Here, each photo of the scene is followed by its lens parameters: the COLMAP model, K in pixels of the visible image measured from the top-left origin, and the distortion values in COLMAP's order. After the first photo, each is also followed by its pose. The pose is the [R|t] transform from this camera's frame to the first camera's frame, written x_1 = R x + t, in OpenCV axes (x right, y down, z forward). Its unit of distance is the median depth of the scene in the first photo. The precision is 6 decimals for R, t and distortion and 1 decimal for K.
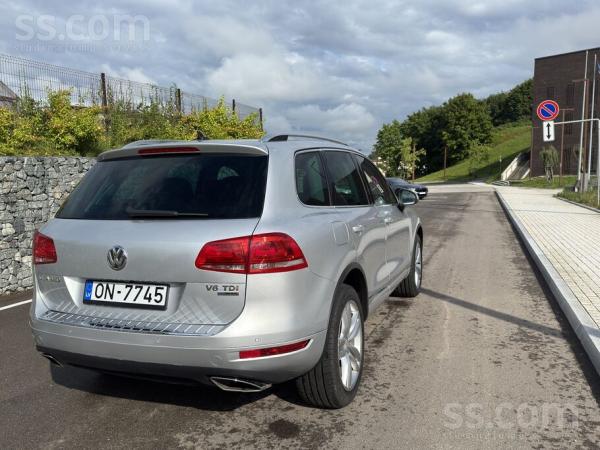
lens RADIAL K [[453.3, 0, 300.0], [0, 453.3, 225.0], [0, 0, 1]] dist [0.136268, -0.220792]
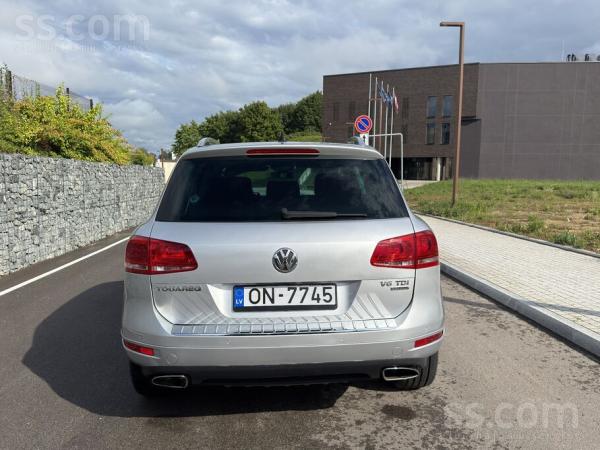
lens RADIAL K [[453.3, 0, 300.0], [0, 453.3, 225.0], [0, 0, 1]] dist [0.136268, -0.220792]
pose [[0.922098, -0.021490, 0.386359, -0.713146], [0.022869, 0.999738, 0.001029, -0.002750], [-0.386280, 0.007887, 0.922348, 0.097738]]
